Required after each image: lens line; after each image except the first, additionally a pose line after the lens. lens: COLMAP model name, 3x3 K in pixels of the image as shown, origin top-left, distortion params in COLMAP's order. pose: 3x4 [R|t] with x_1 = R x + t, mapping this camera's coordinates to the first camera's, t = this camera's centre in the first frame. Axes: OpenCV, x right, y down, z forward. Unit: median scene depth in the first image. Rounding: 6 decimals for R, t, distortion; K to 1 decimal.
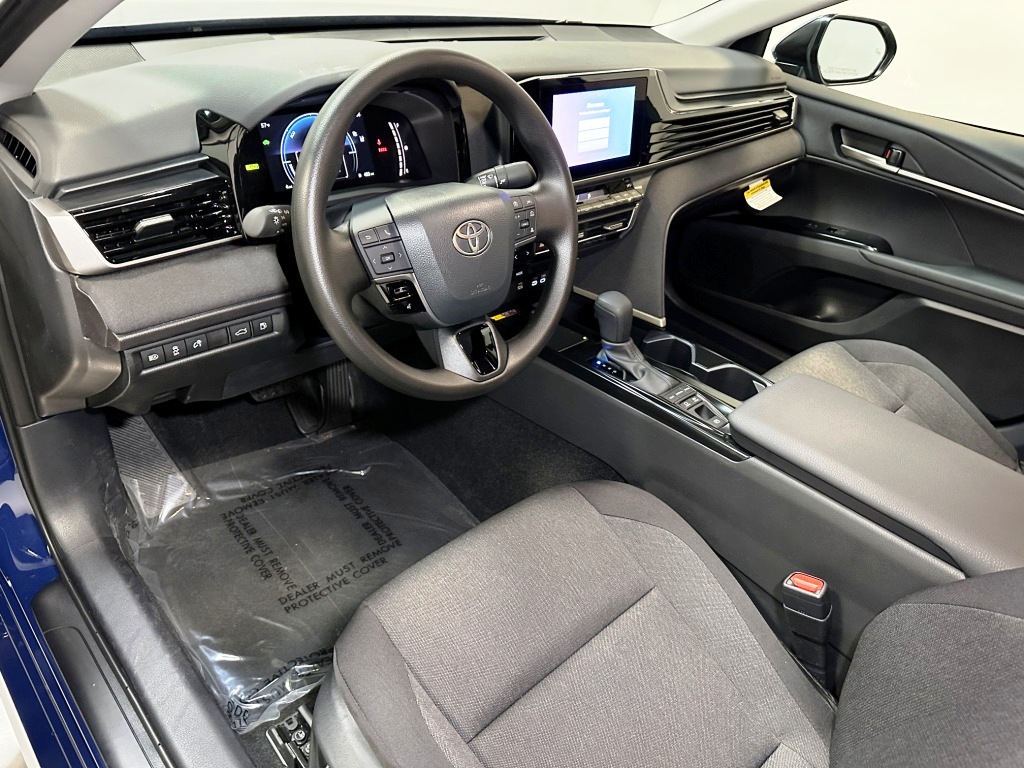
lens RADIAL K [[725.4, 0, 487.0], [0, 725.4, 391.0], [0, 0, 1]] dist [0.026263, -0.035009]
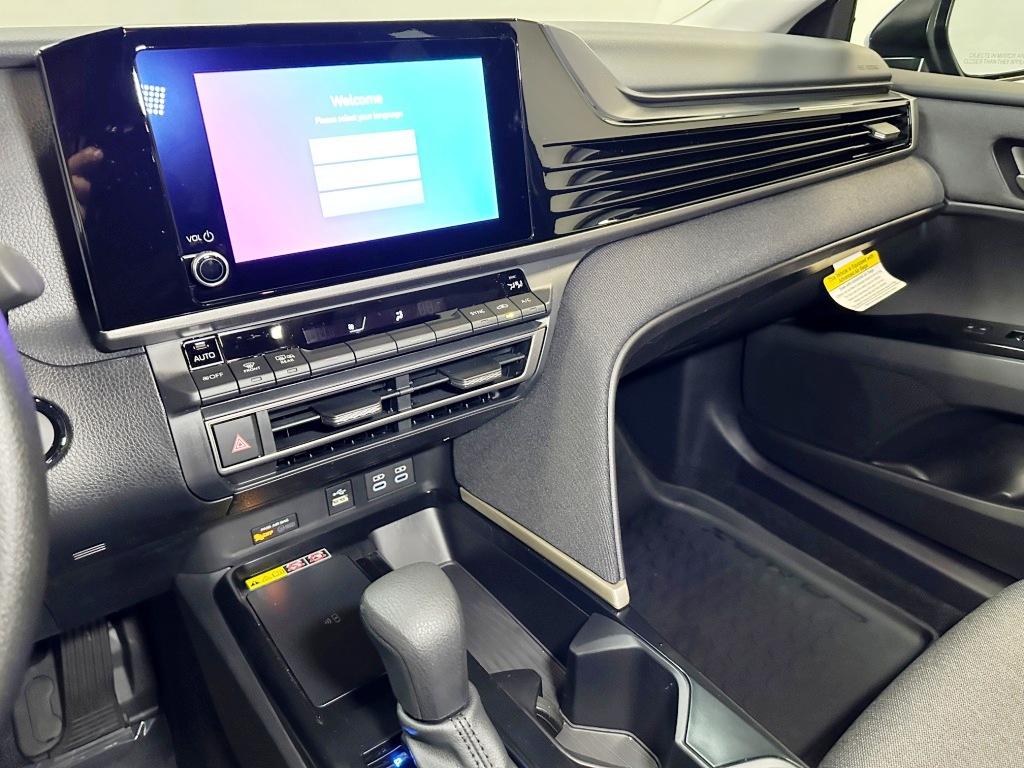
lens RADIAL K [[725.4, 0, 503.4], [0, 725.4, 382.9], [0, 0, 1]] dist [0.026263, -0.035009]
pose [[0.986126, -0.048501, -0.158756, 0.209622], [0.025041, 0.988883, -0.146569, -0.131403], [0.164099, 0.140560, 0.976378, 0.475016]]
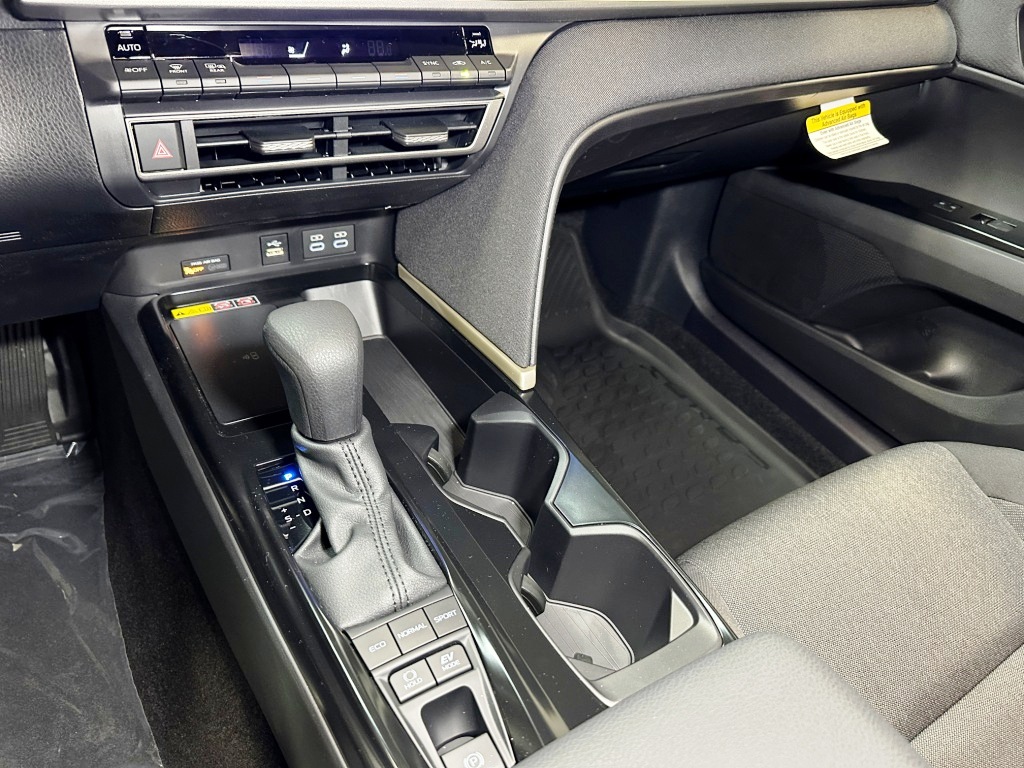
lens RADIAL K [[725.4, 0, 507.2], [0, 725.4, 394.2], [0, 0, 1]] dist [0.026263, -0.035009]
pose [[0.982365, 0.148966, -0.112999, 0.237450], [-0.140388, 0.986822, 0.080455, -0.099802], [0.123495, -0.063173, 0.990332, 0.475339]]
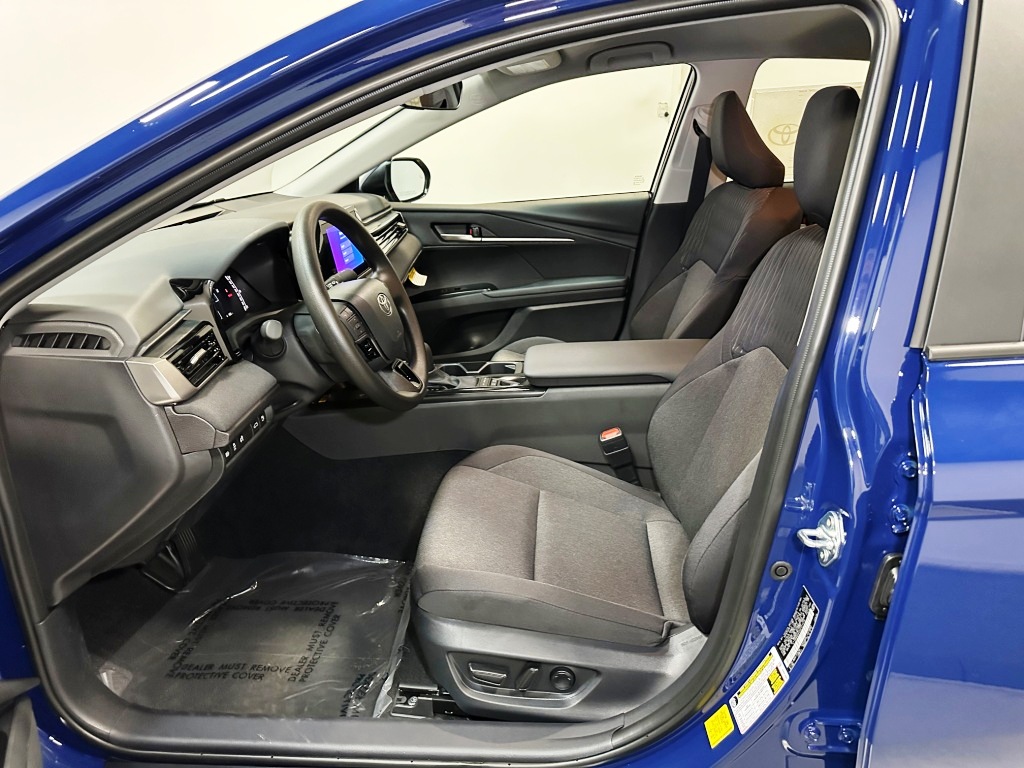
lens RADIAL K [[725.4, 0, 514.1], [0, 725.4, 392.5], [0, 0, 1]] dist [0.026263, -0.035009]
pose [[0.712453, -0.356476, 0.604430, -0.439448], [0.470626, 0.881648, -0.034765, 0.074928], [-0.520501, 0.309229, 0.795899, -0.174604]]
